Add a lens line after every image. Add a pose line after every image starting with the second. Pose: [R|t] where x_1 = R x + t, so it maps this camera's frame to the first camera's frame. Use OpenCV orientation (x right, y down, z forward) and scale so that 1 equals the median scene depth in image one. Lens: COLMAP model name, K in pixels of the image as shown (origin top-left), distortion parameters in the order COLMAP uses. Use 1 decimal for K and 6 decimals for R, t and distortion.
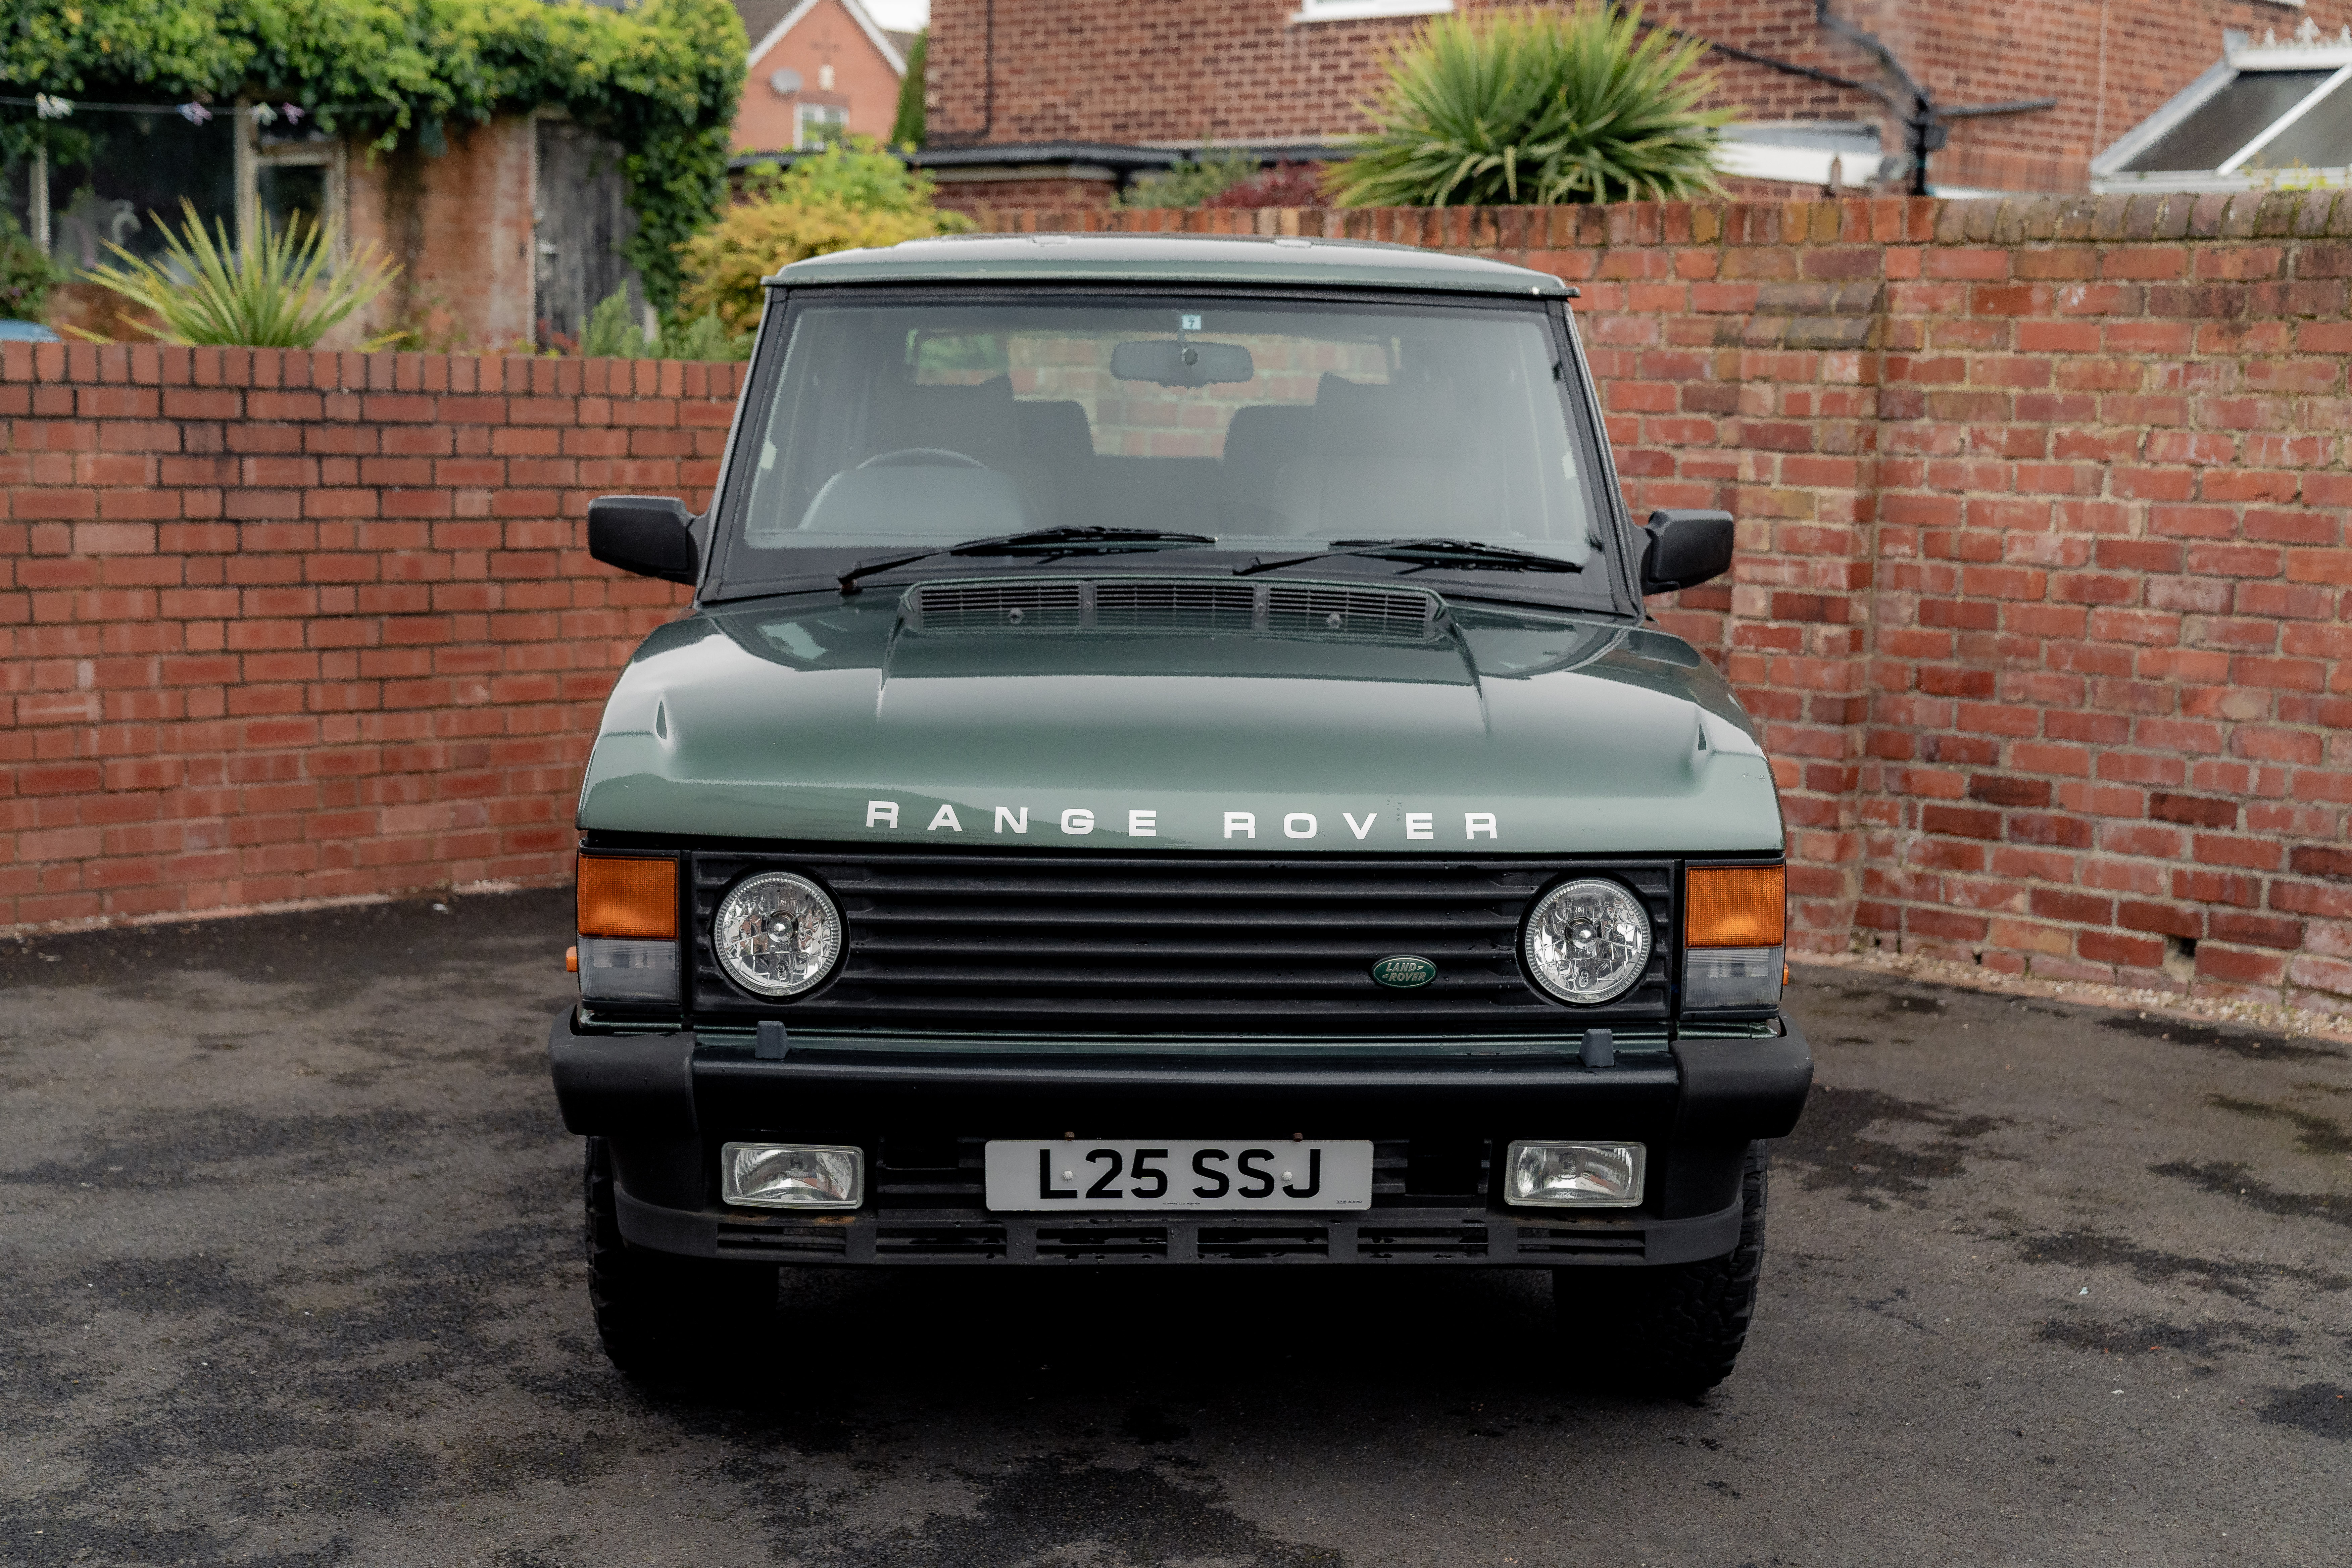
lens RADIAL K [[3373.4, 0, 1174.9], [0, 3373.4, 924.8], [0, 0, 1]] dist [0.068197, 0.033847]
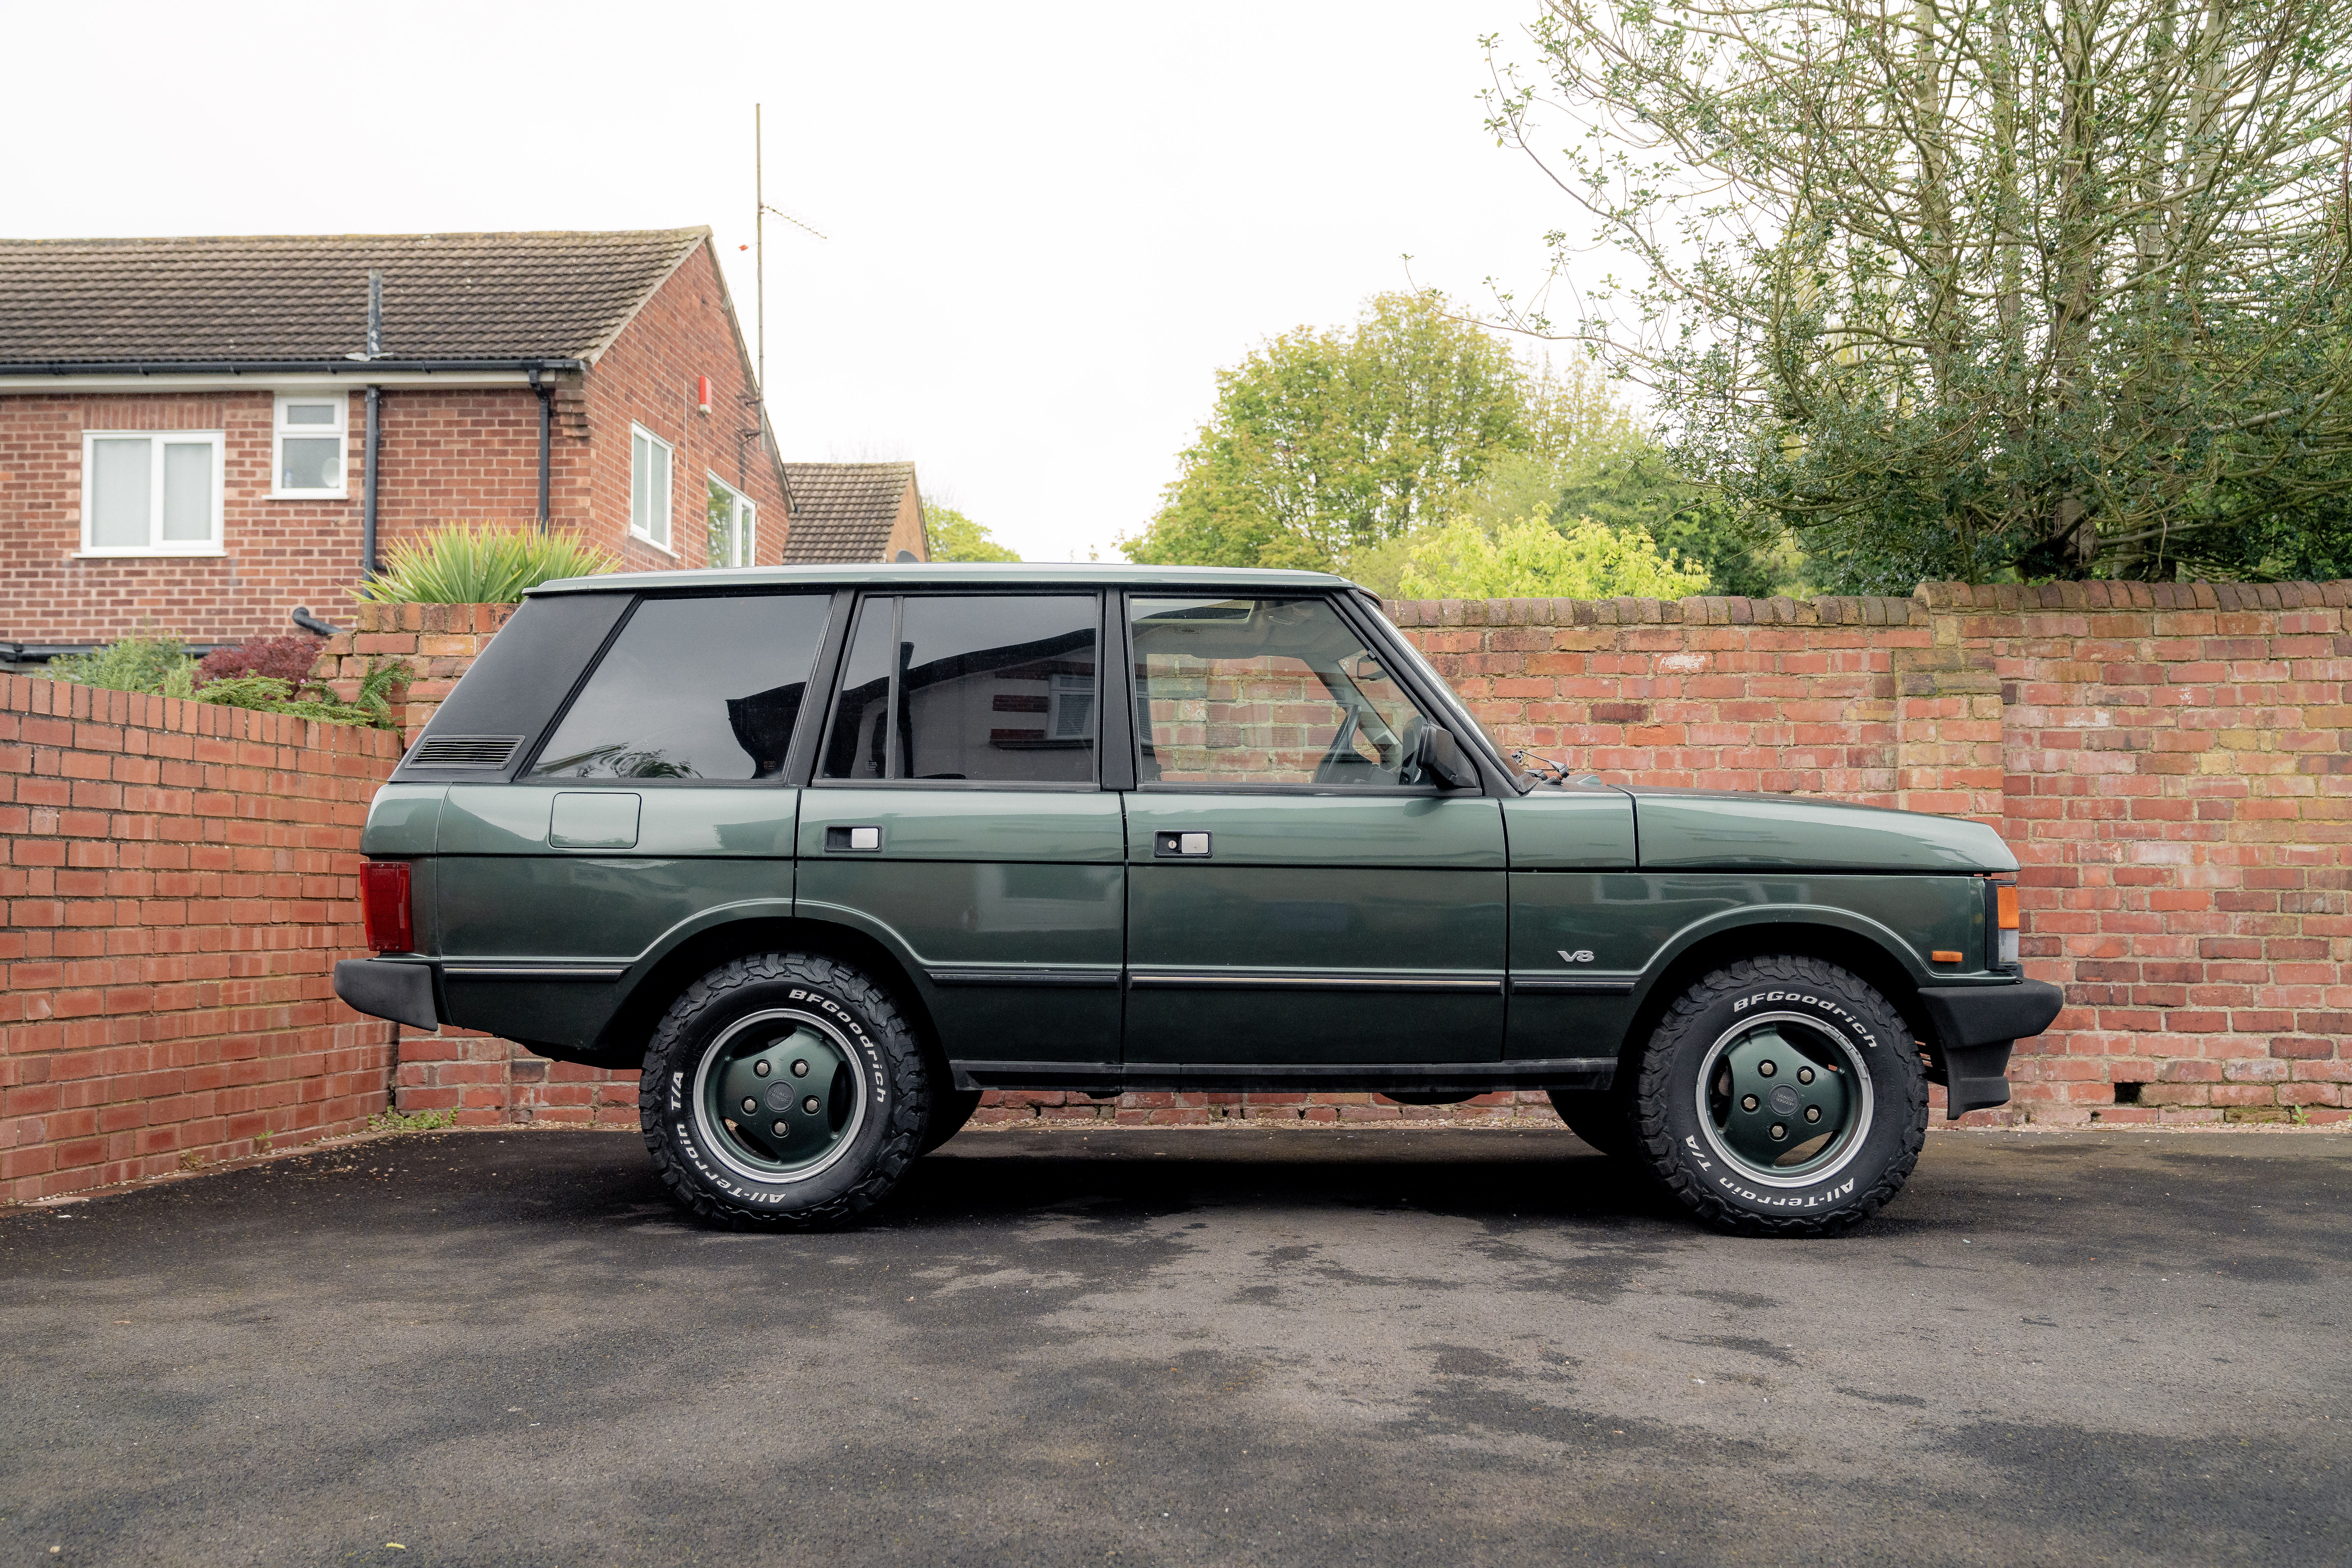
lens RADIAL K [[2191.9, 0, 1132.9], [0, 2191.9, 827.1], [0, 0, 1]] dist [0.049974, -0.006285]
pose [[0.779093, -0.003171, 0.626900, -0.434848], [0.125821, 0.980431, -0.151407, 0.023431], [-0.614152, 0.196838, 0.764246, 0.335303]]
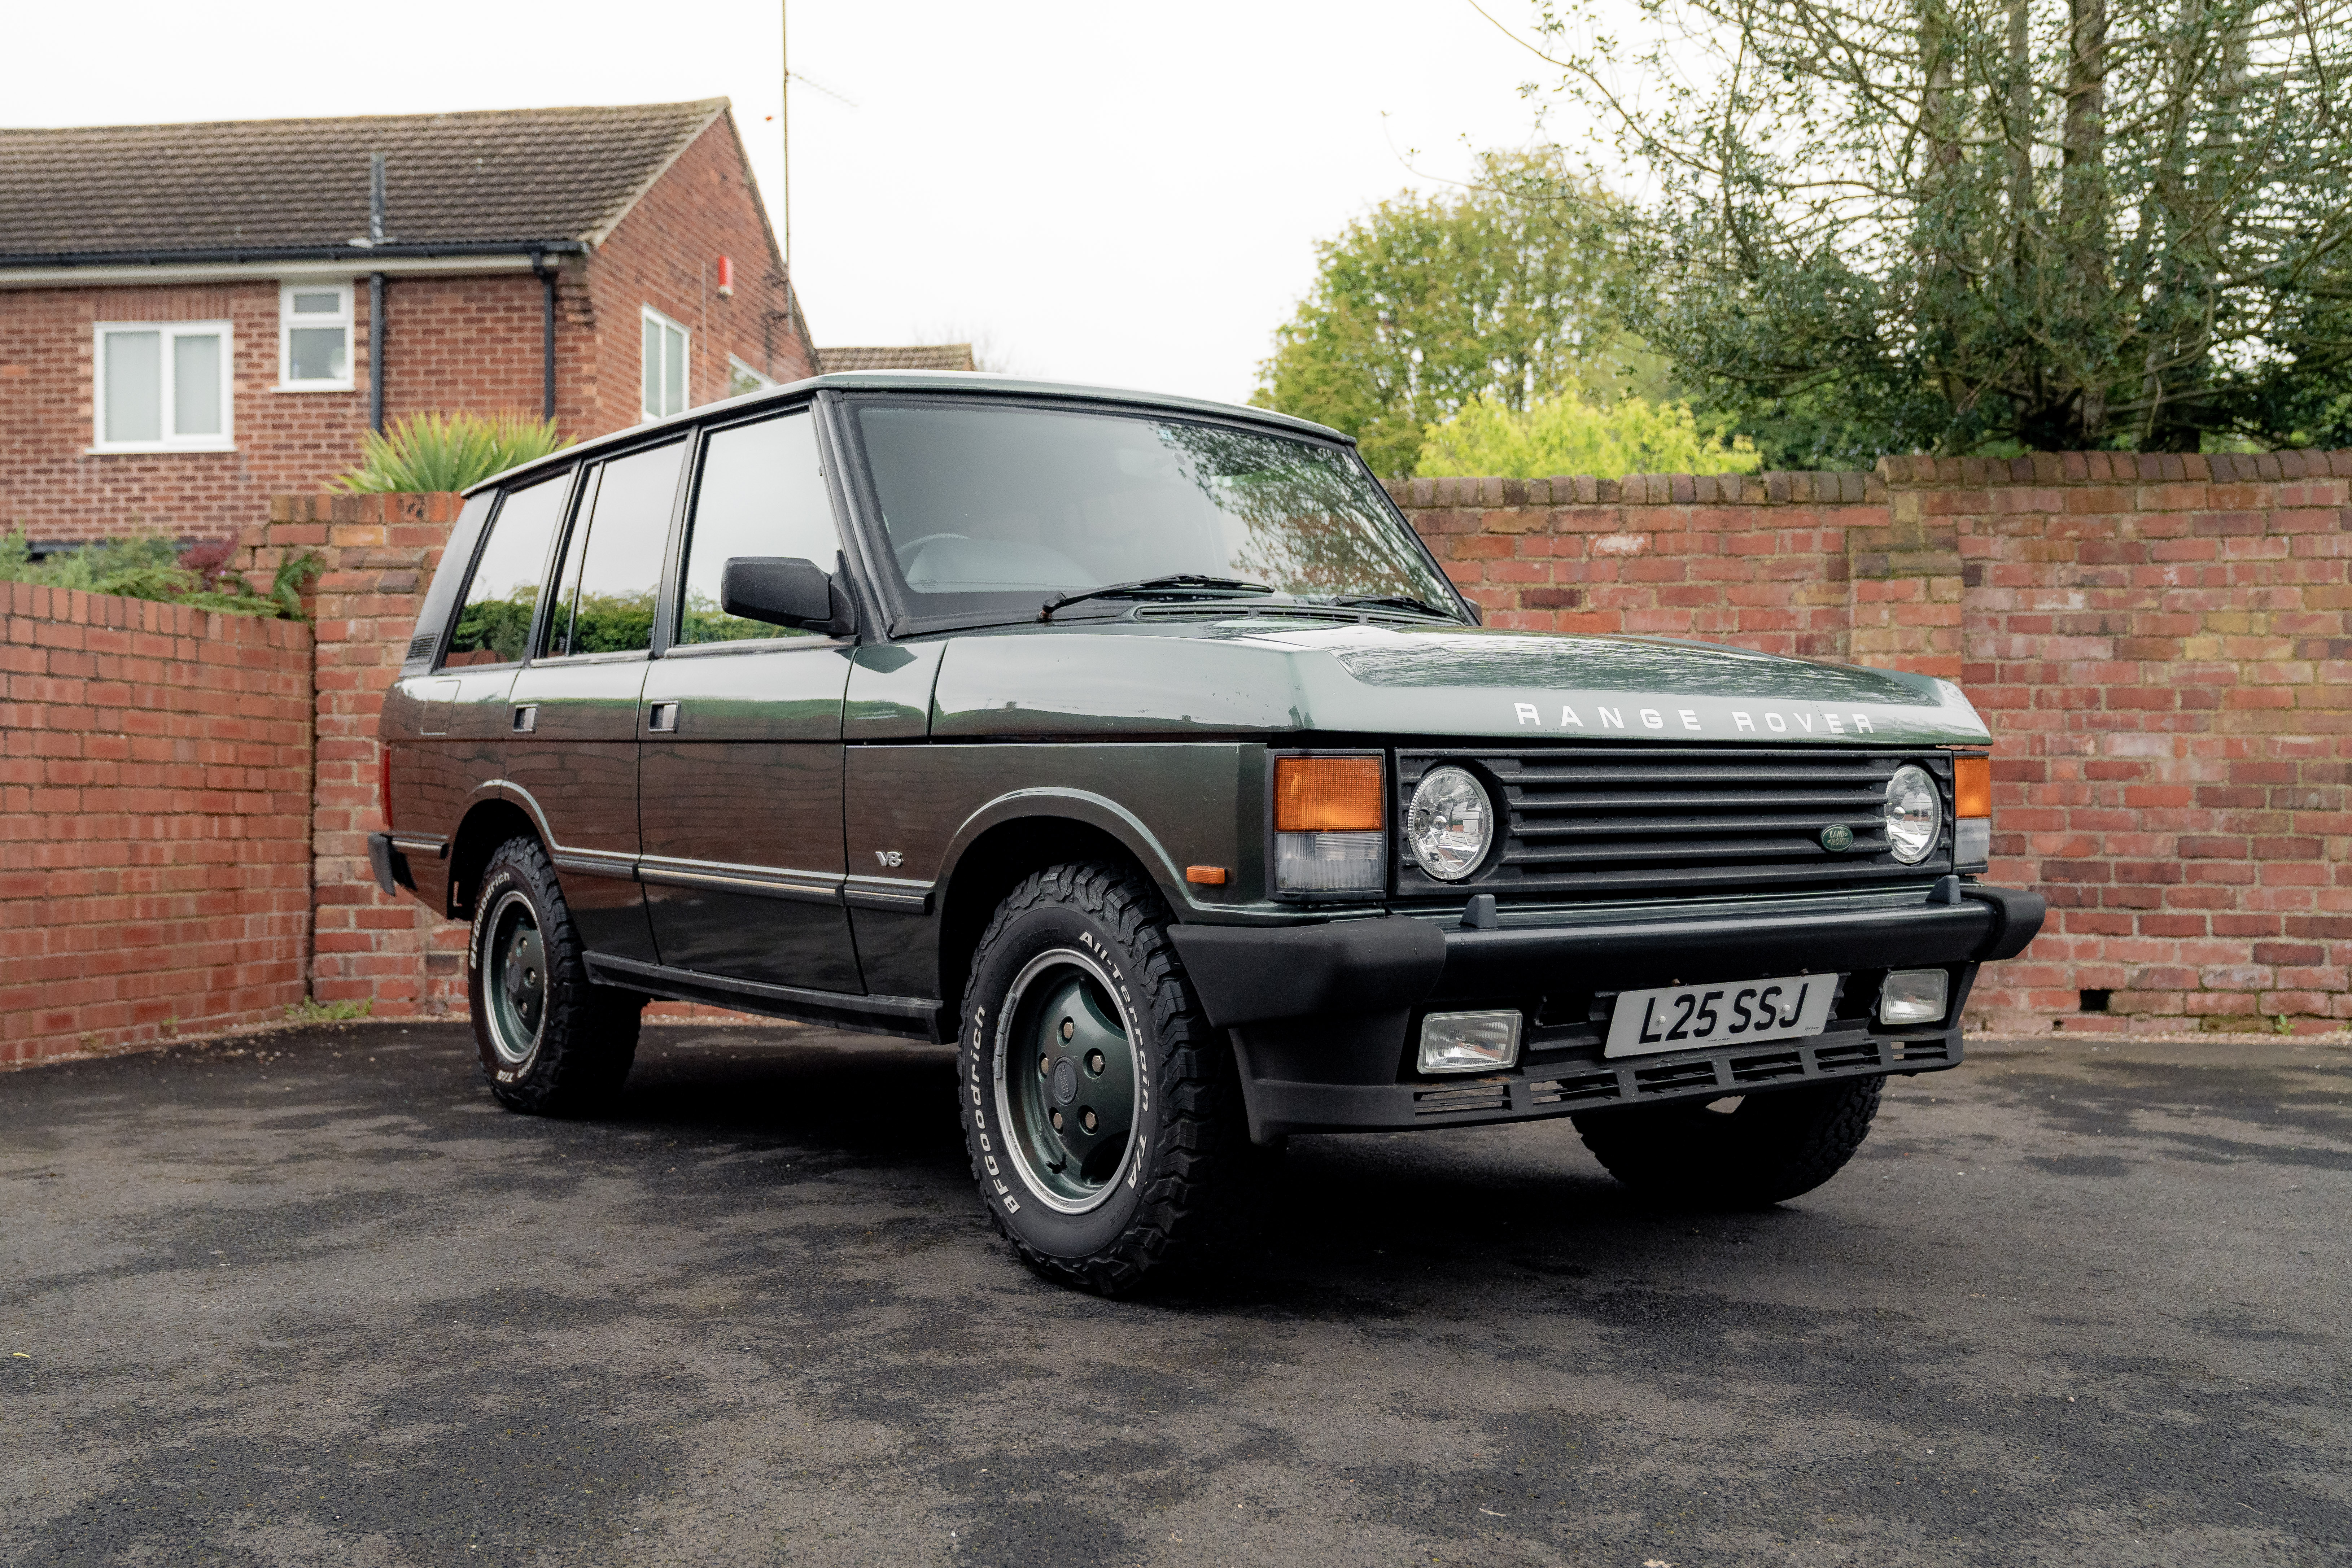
lens RADIAL K [[2341.0, 0, 1062.1], [0, 2341.0, 847.1], [0, 0, 1]] dist [0.052313, -0.013105]
pose [[0.832419, -0.029286, 0.553372, -0.376624], [0.111614, 0.986998, -0.115662, 0.049431], [-0.542790, 0.158044, 0.824864, 0.246280]]
